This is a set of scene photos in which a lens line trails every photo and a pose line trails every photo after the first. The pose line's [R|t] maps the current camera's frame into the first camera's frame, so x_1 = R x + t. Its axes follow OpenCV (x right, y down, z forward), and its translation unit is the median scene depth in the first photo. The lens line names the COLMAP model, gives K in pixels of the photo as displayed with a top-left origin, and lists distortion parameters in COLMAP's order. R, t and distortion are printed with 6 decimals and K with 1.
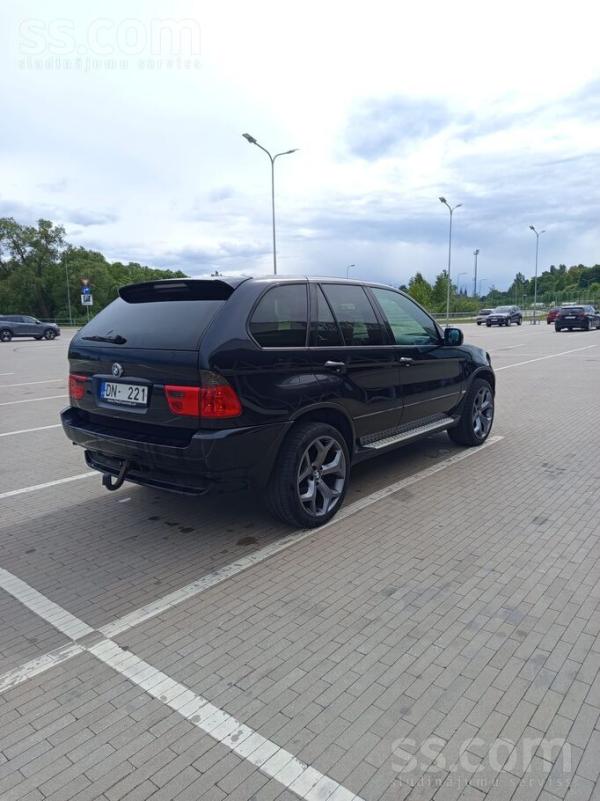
lens RADIAL K [[559.0, 0, 300.0], [0, 559.0, 400.5], [0, 0, 1]] dist [-0.001579, -0.001948]
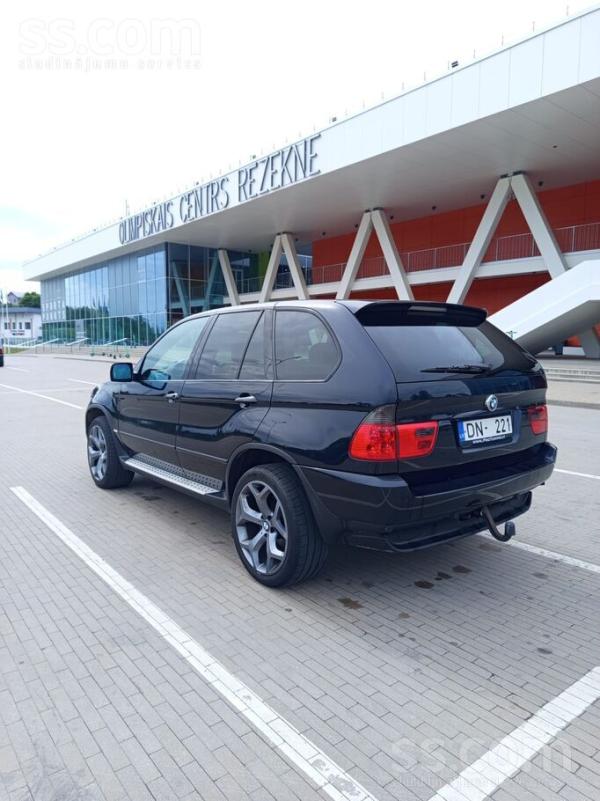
lens RADIAL K [[559.0, 0, 300.0], [0, 559.0, 400.5], [0, 0, 1]] dist [-0.001579, -0.001948]
pose [[0.202072, -0.073400, 0.976616, -1.248710], [0.142414, 0.988791, 0.044848, -0.140495], [-0.968961, 0.130021, 0.210261, 1.113125]]
